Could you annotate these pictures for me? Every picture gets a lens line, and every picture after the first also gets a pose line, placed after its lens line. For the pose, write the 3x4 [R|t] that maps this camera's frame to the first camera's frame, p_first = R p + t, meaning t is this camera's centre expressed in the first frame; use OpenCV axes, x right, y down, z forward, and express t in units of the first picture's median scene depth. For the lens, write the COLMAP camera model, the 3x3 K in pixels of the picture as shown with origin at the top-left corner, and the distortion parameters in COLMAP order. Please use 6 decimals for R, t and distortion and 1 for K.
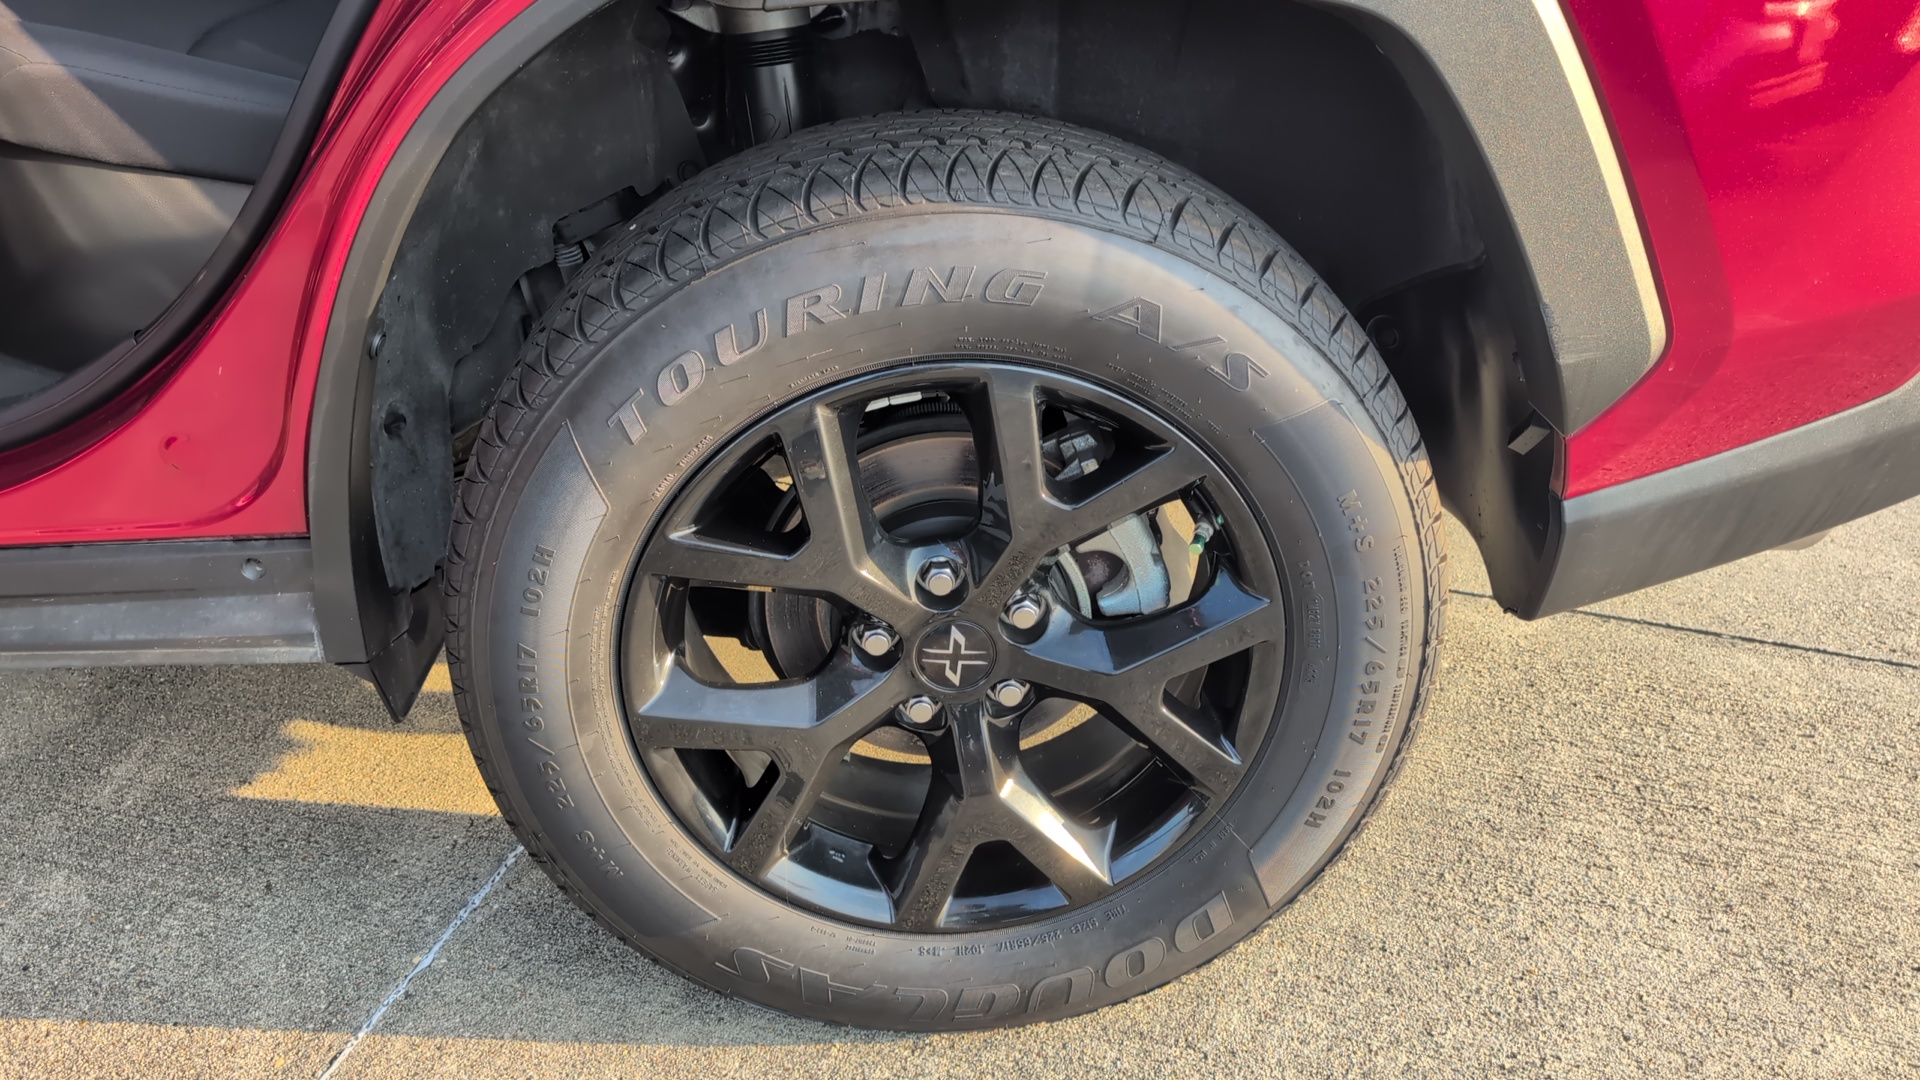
lens RADIAL K [[1600.3, 0, 974.1], [0, 1600.3, 540.5], [0, 0, 1]] dist [0.032132, -0.046435]
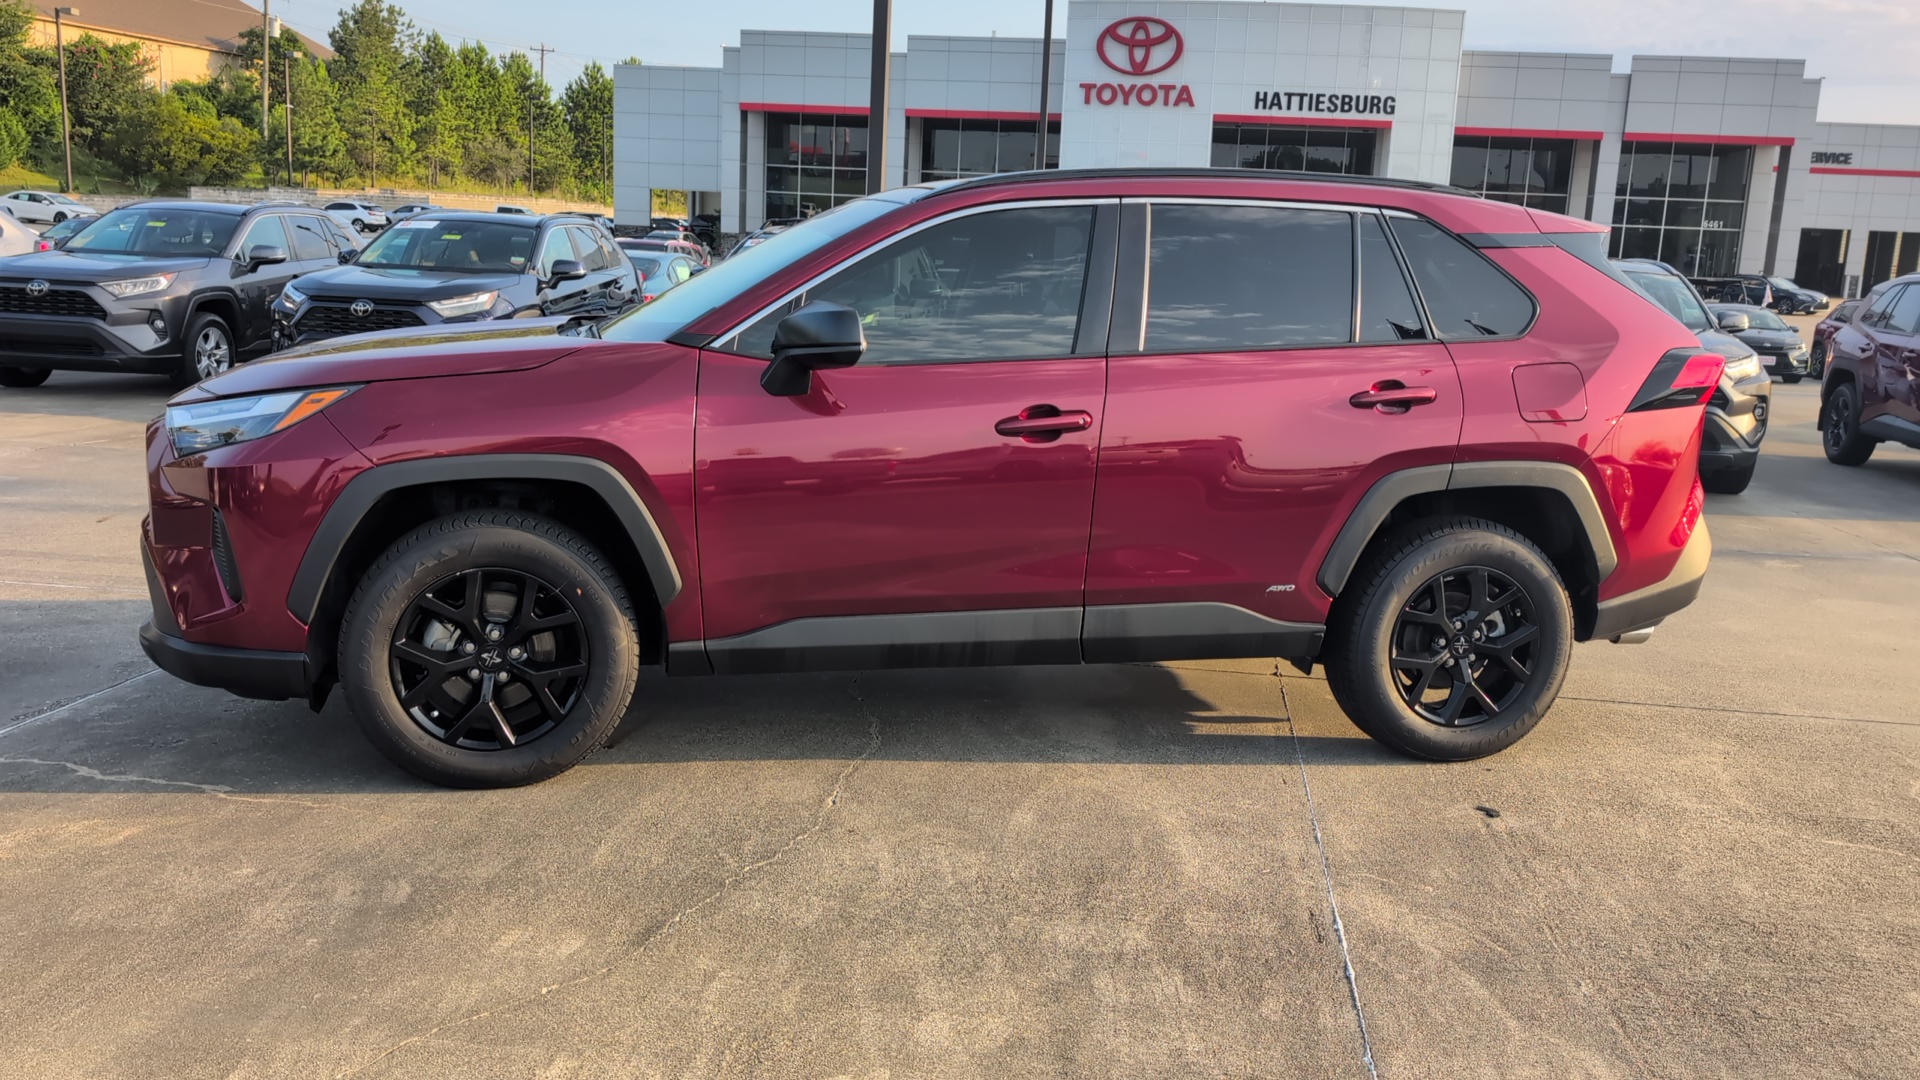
lens RADIAL K [[1600.3, 0, 943.3], [0, 1600.3, 535.7], [0, 0, 1]] dist [0.032132, -0.046435]
pose [[0.987463, -0.006353, 0.157724, -1.913287], [0.055425, 0.949525, -0.308755, 0.975878], [-0.147801, 0.313626, 0.937973, -2.638583]]
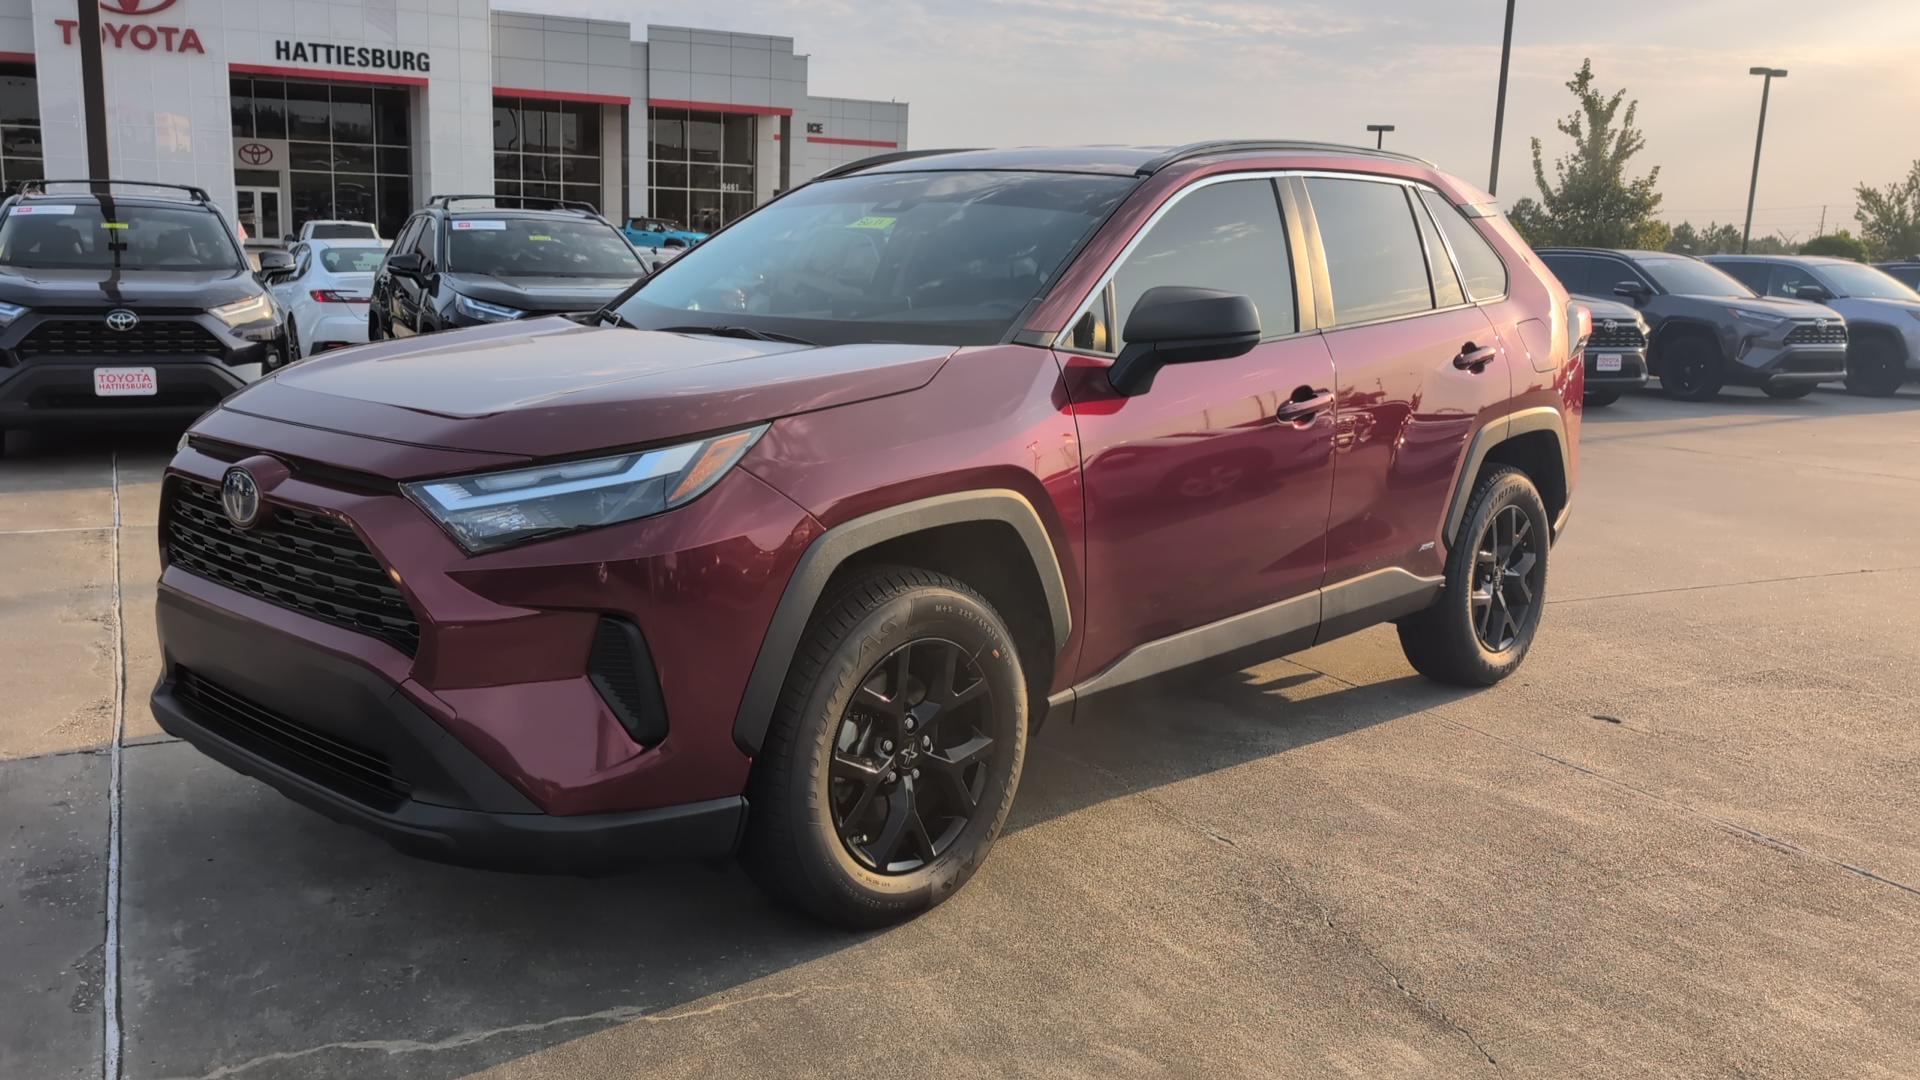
lens RADIAL K [[1600.3, 0, 956.0], [0, 1600.3, 551.8], [0, 0, 1]] dist [0.032132, -0.046435]
pose [[0.725047, -0.129692, 0.676377, -4.095026], [0.319615, 0.933308, -0.163656, 0.248477], [-0.610043, 0.334839, 0.718144, -1.290805]]
